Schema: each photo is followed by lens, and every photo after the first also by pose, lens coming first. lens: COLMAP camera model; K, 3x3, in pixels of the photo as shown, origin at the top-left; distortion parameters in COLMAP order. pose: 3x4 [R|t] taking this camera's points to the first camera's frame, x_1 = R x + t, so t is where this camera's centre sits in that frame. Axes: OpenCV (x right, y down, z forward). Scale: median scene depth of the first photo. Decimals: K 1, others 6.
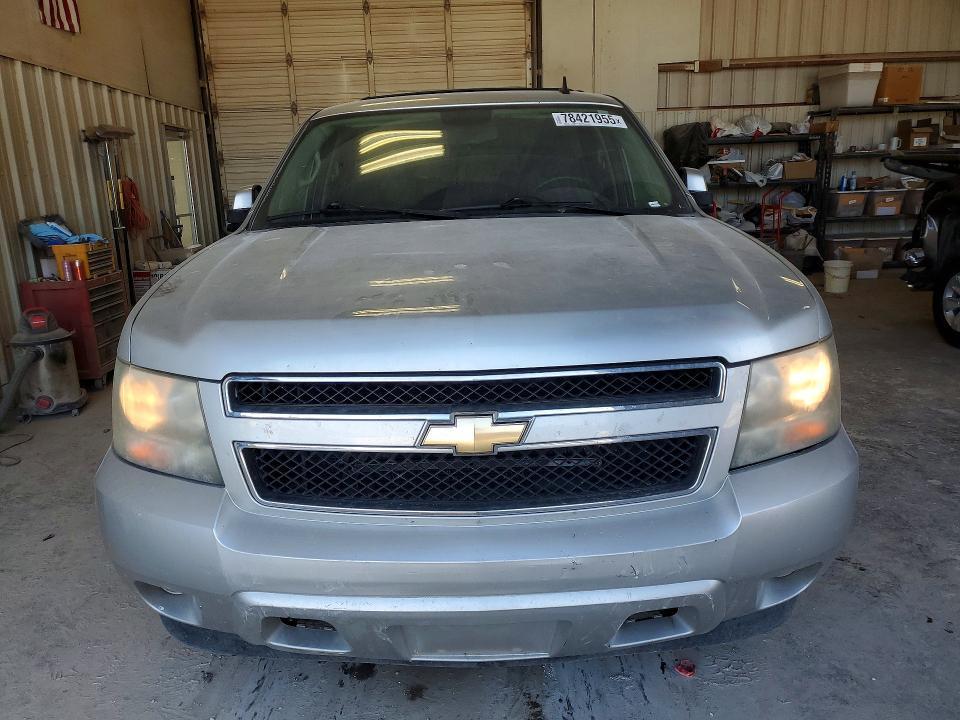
lens RADIAL K [[757.8, 0, 467.6], [0, 757.8, 363.6], [0, 0, 1]] dist [0.025995, -0.003884]
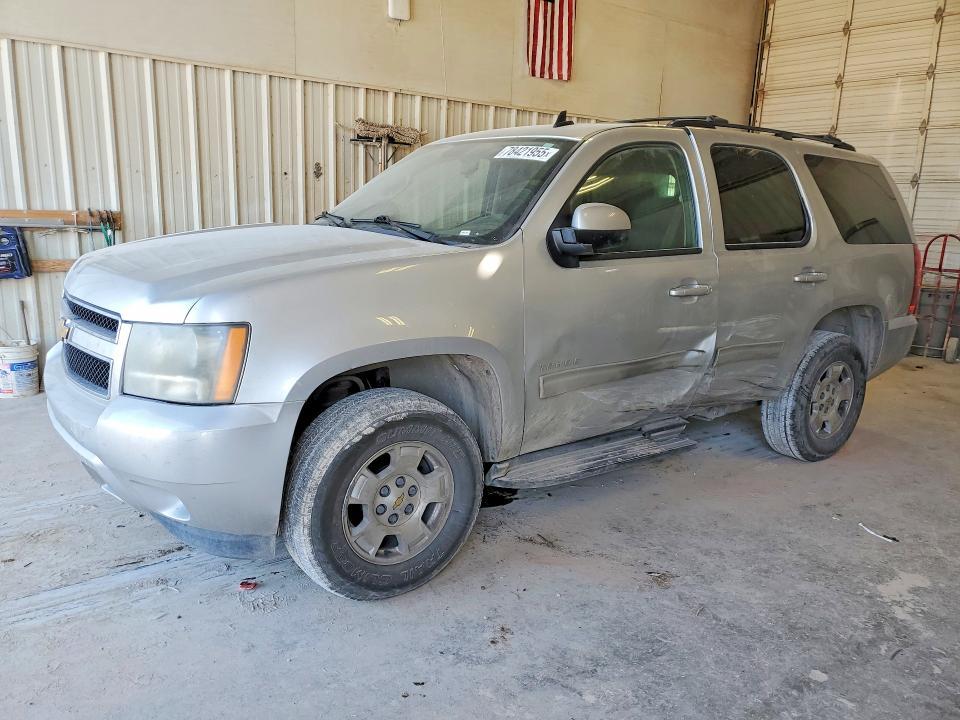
lens RADIAL K [[757.8, 0, 467.6], [0, 757.8, 363.6], [0, 0, 1]] dist [0.025995, -0.003884]
pose [[0.582203, 0.225092, -0.781264, 0.493840], [-0.245161, 0.964790, 0.095272, -0.057765], [0.775200, 0.136068, 0.616887, 0.158723]]
